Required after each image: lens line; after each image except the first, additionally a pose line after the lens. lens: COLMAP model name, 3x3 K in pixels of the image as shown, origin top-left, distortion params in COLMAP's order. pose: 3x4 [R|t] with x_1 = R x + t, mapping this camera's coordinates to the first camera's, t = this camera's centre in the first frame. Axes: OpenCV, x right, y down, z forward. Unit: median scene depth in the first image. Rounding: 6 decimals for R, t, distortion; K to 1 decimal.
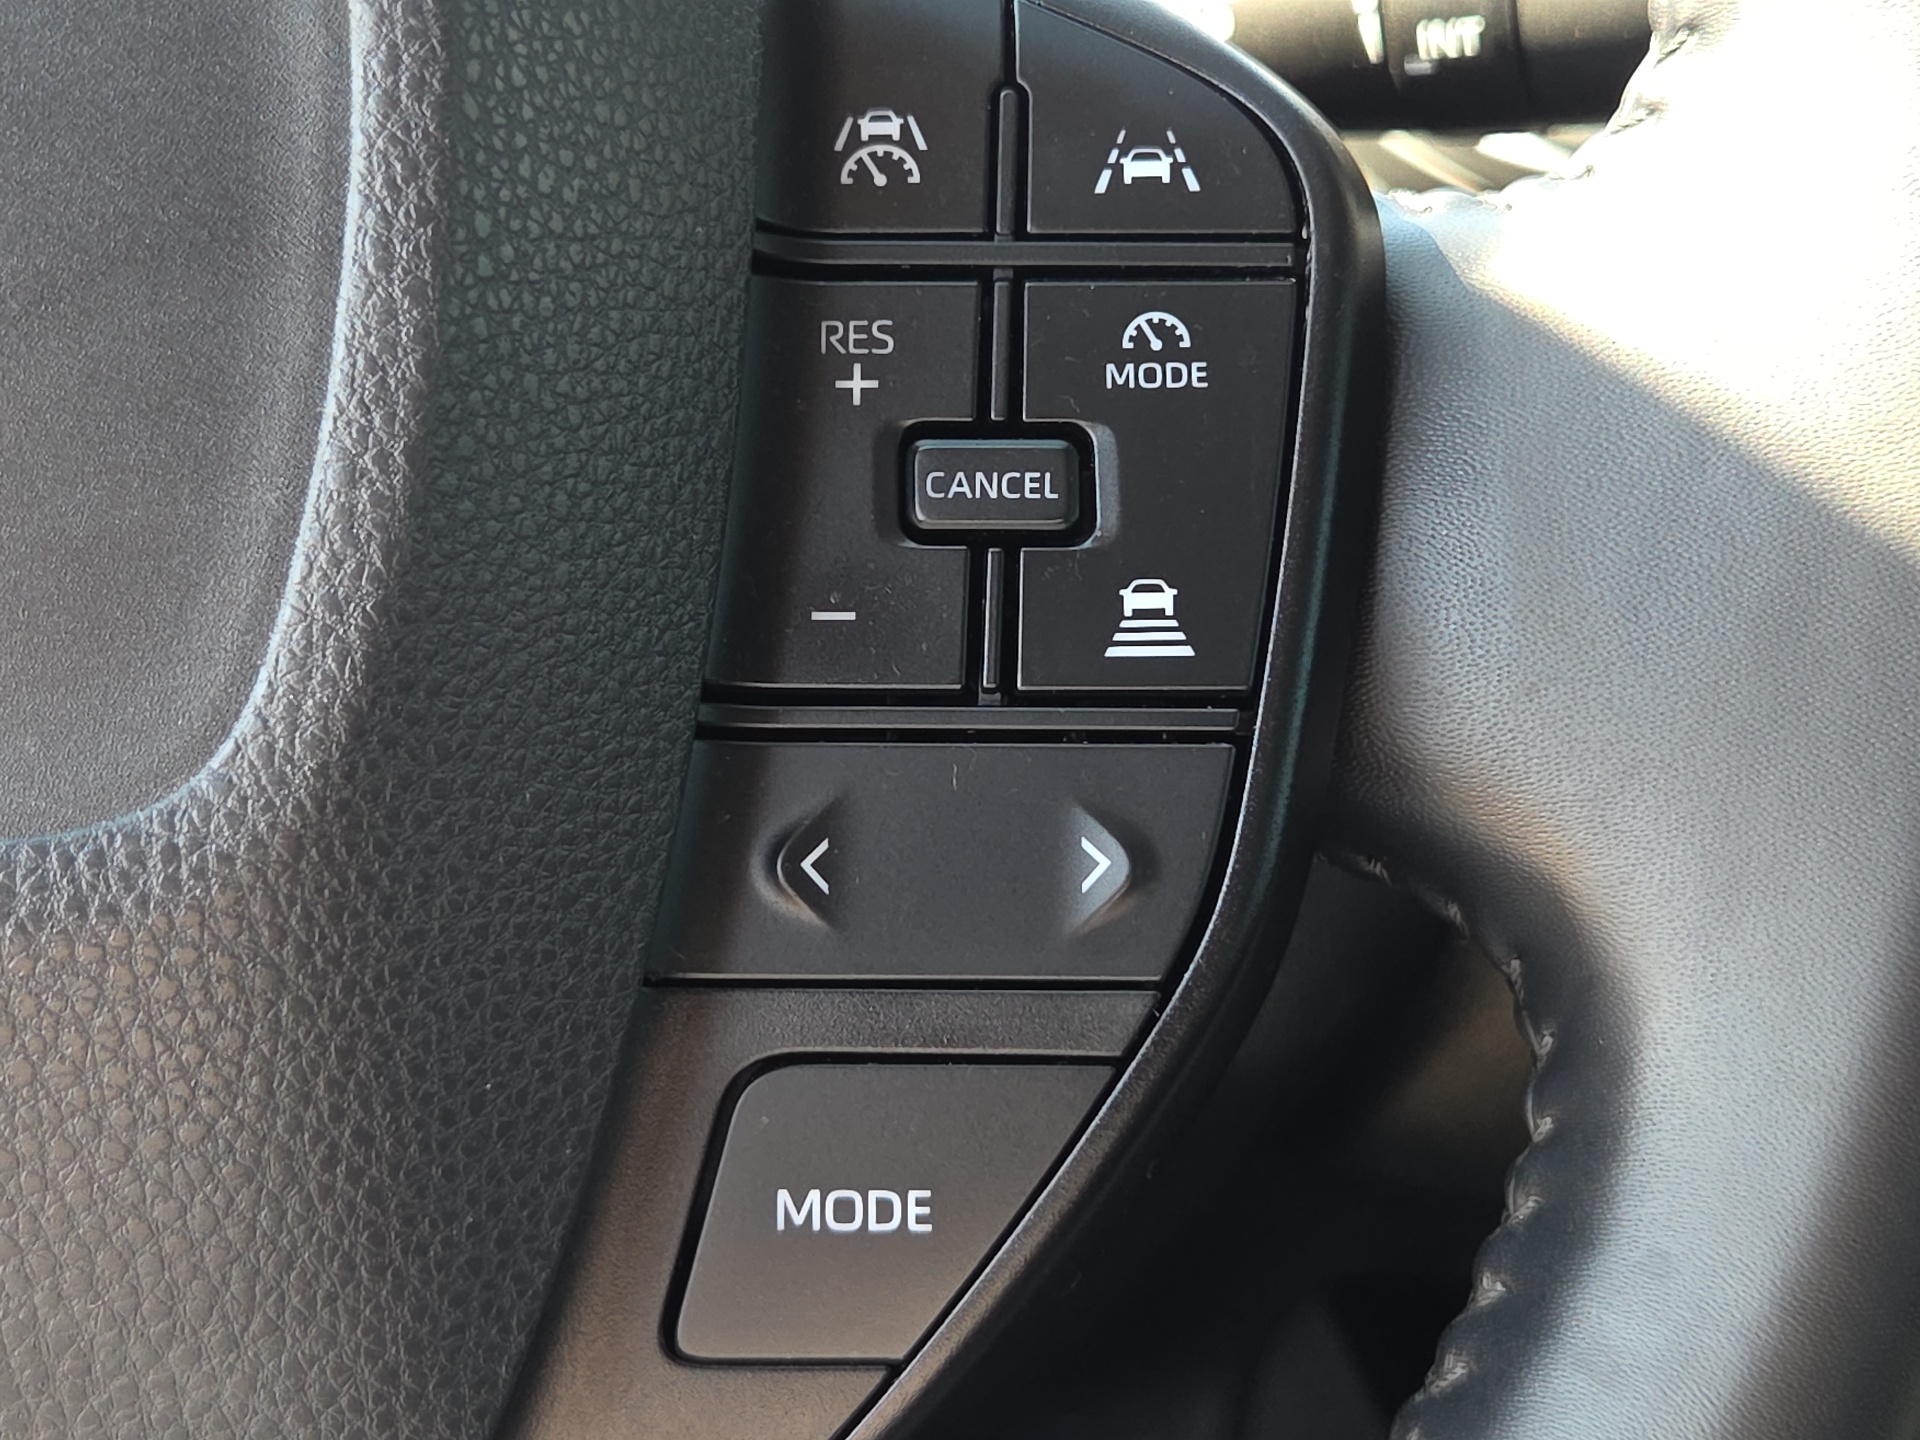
lens RADIAL K [[3296.3, 0, 956.8], [0, 3296.3, 720.1], [0, 0, 1]] dist [0.065345, 0.000000]
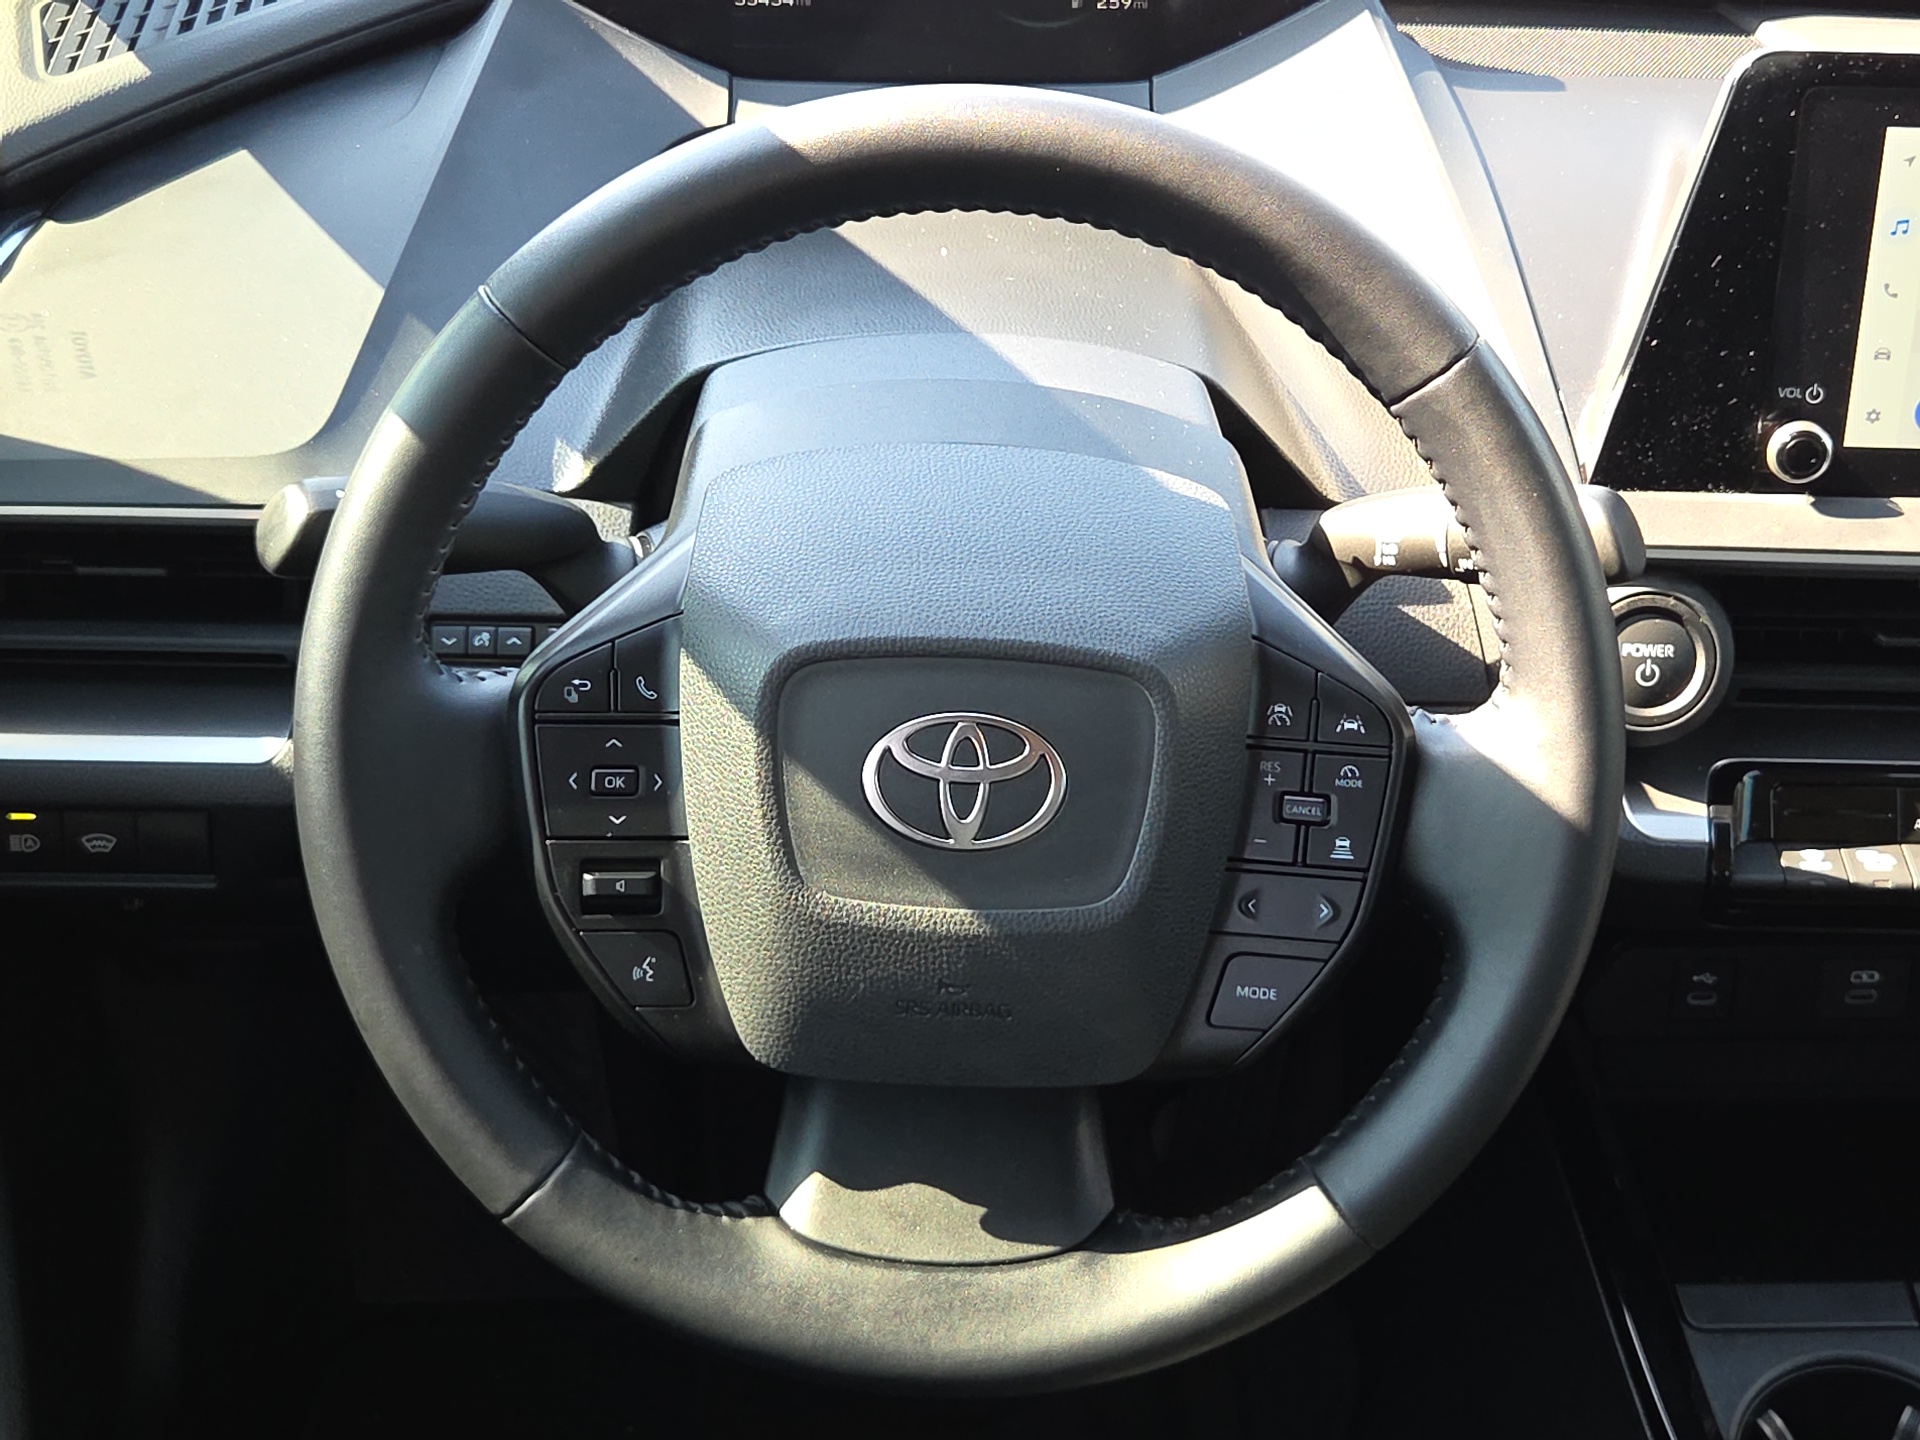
lens RADIAL K [[2814.8, 0, 977.6], [0, 2814.8, 685.0], [0, 0, 1]] dist [-0.000182, 0.000000]
pose [[0.994117, 0.060350, -0.089939, -0.086551], [-0.042736, 0.981569, 0.186270, -0.864691], [0.099523, -0.181331, 0.978373, -2.371091]]
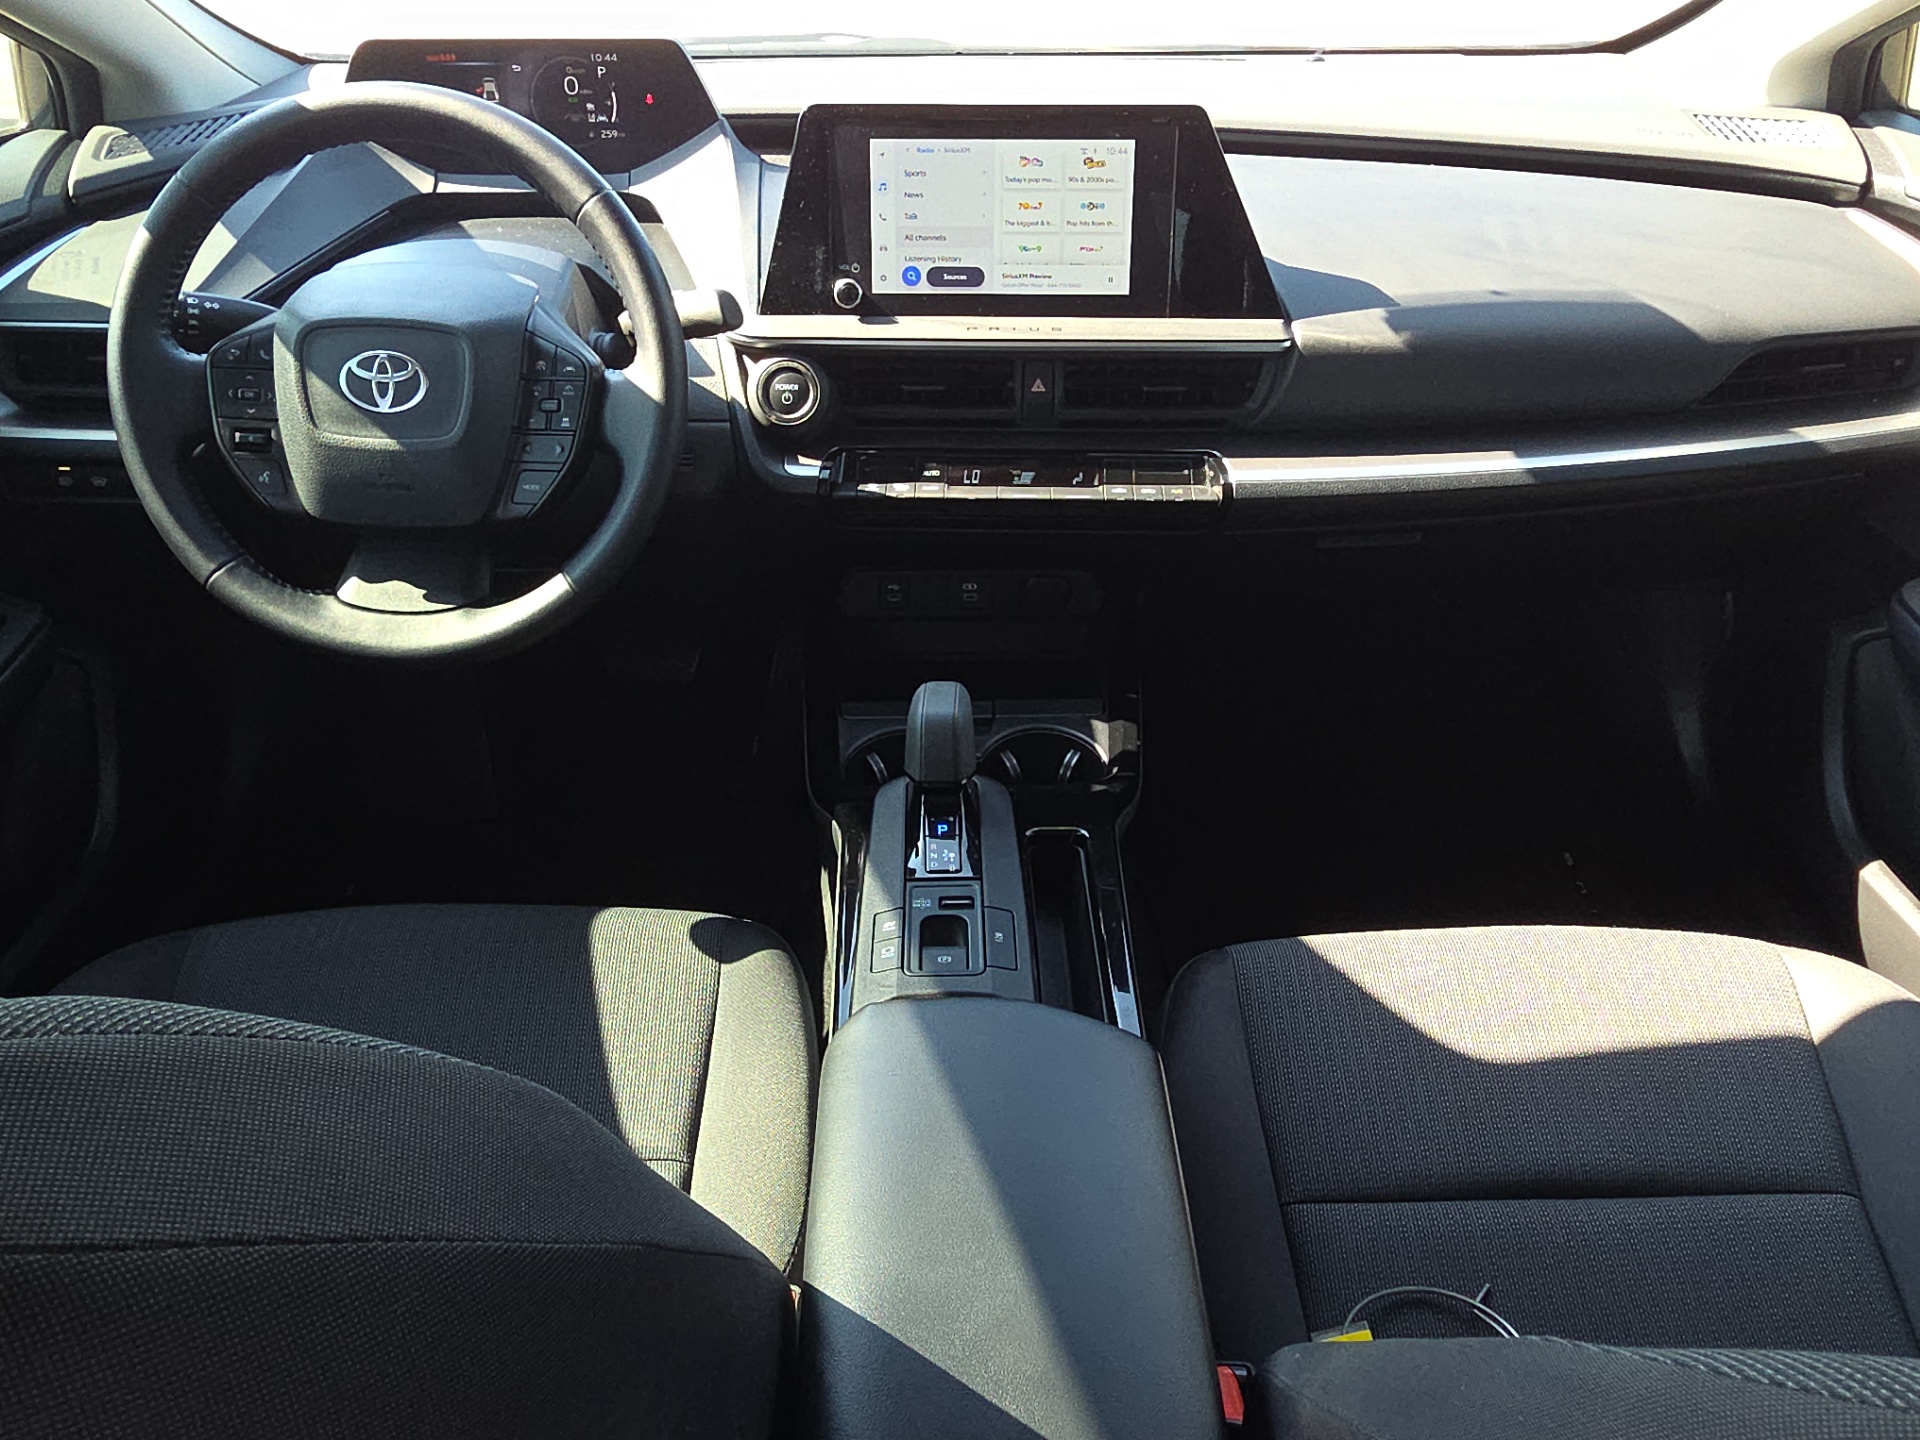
lens RADIAL K [[1512.7, 0, 949.5], [0, 1512.7, 723.5], [0, 0, 1]] dist [0.002485, 0.001177]
pose [[0.991305, 0.053766, -0.120100, 1.710840], [-0.032784, 0.984848, 0.170295, 0.044587], [0.127436, -0.164877, 0.978047, -3.158537]]
